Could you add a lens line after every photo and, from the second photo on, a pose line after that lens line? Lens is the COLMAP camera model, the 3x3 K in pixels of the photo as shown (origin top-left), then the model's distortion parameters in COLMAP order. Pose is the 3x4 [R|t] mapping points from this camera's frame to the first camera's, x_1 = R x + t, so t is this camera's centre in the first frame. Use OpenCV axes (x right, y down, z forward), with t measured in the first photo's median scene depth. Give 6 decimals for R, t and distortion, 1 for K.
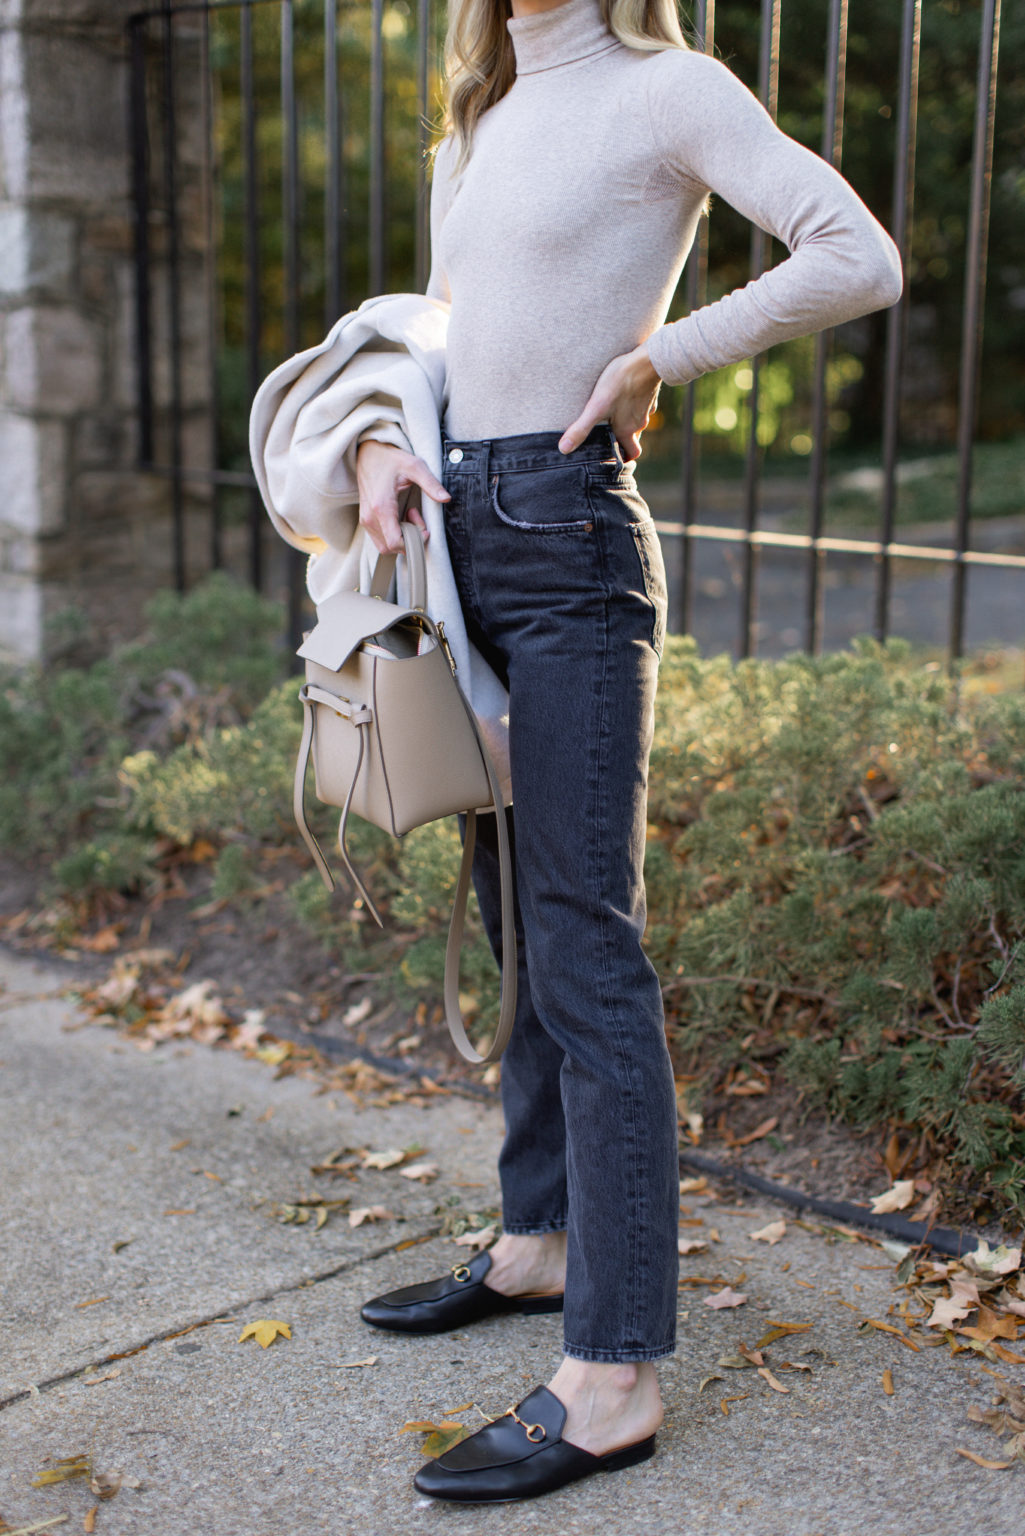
lens RADIAL K [[2068.7, 0, 512.5], [0, 2068.7, 768.0], [0, 0, 1]] dist [-0.016204, 0.036427]
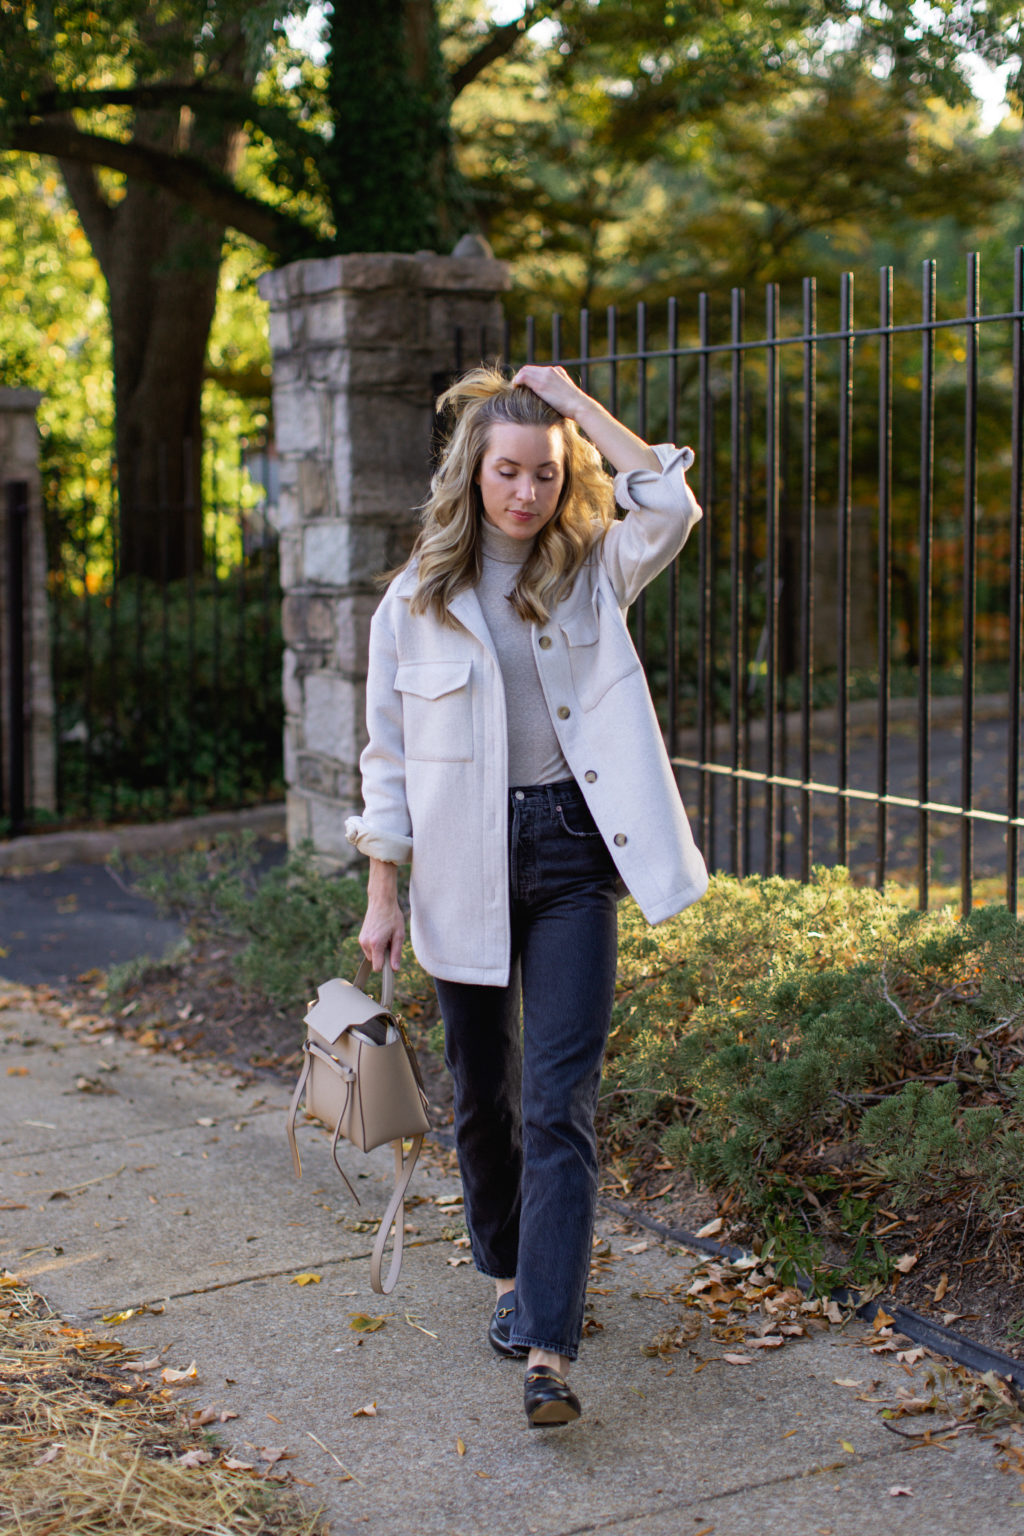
lens RADIAL K [[2150.0, 0, 512.0], [0, 2150.0, 768.0], [0, 0, 1]] dist [-0.004900, 0.049739]
pose [[0.971557, 0.003391, -0.236780, 0.404322], [-0.025318, 0.995654, -0.089624, 0.010658], [0.235447, 0.093070, 0.967421, -0.610878]]
